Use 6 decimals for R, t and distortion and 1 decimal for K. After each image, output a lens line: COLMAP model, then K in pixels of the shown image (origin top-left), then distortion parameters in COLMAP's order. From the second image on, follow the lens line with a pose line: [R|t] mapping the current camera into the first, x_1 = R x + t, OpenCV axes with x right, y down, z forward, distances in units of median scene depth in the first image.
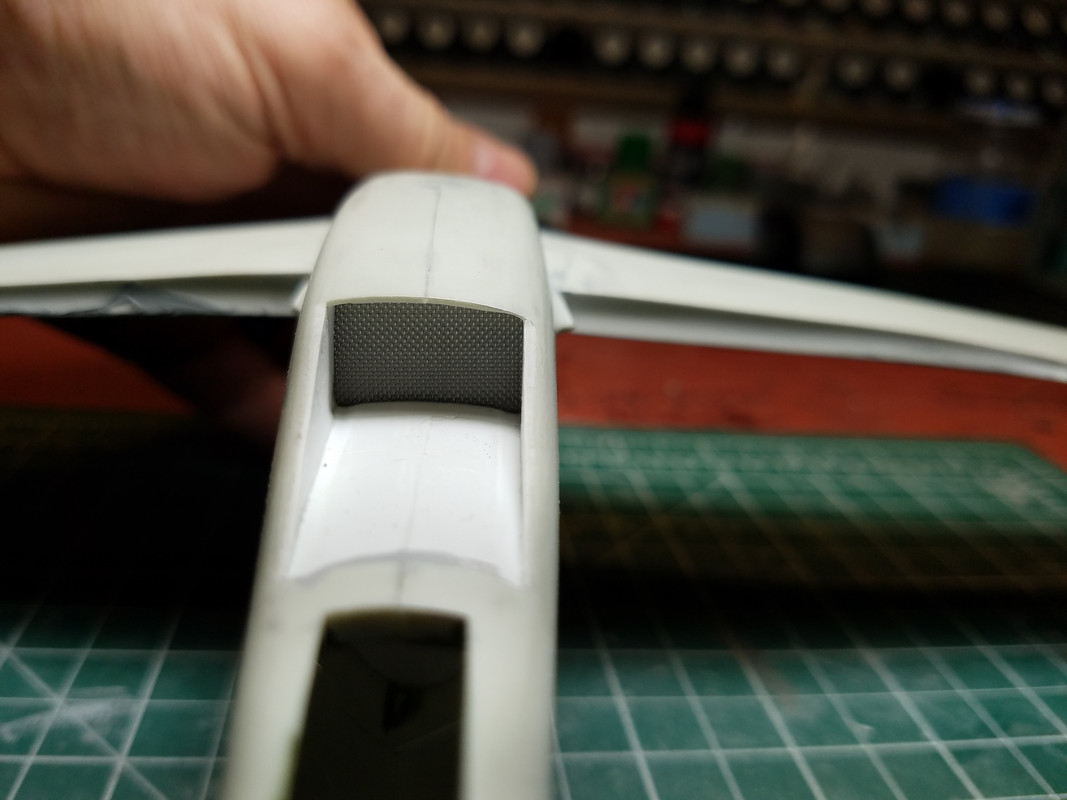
lens RADIAL K [[803.7, 0, 533.5], [0, 803.7, 400.0], [0, 0, 1]] dist [-0.004071, -0.004289]
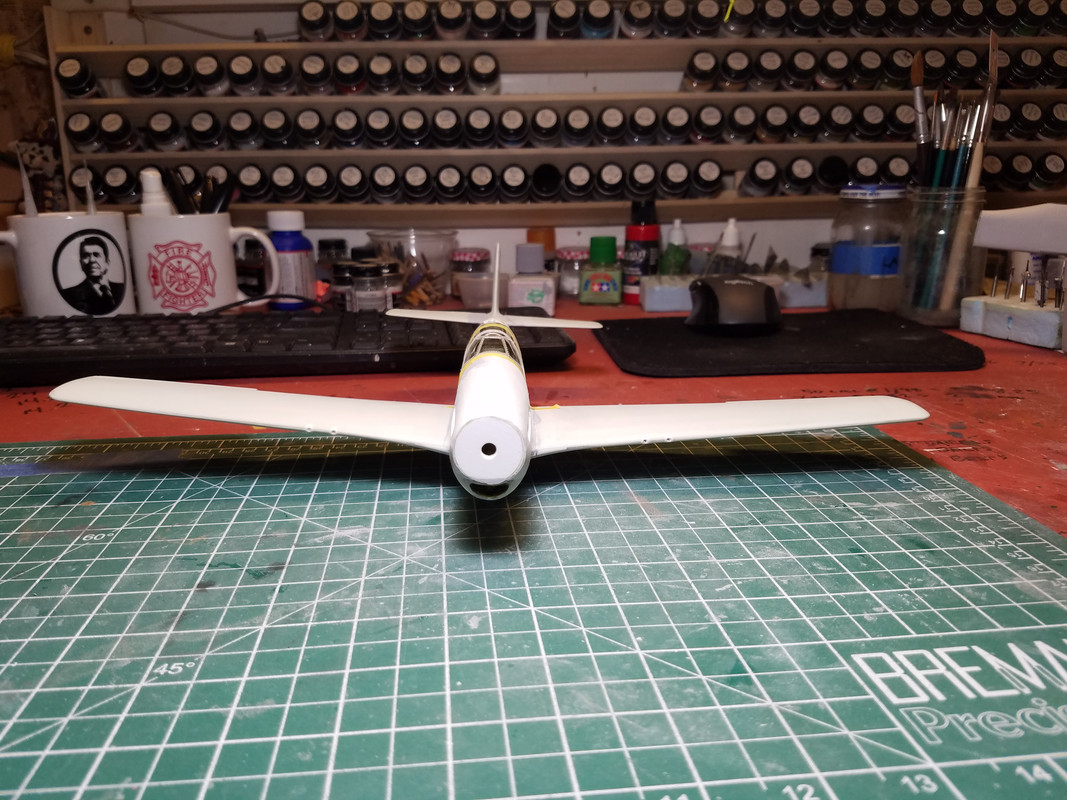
lens RADIAL K [[803.7, 0, 533.5], [0, 803.7, 400.0], [0, 0, 1]] dist [-0.004071, -0.004289]
pose [[0.994406, -0.102317, -0.026244, 0.018786], [0.098992, 0.989383, -0.106402, 0.069801], [0.036852, 0.103209, 0.993977, -0.307937]]
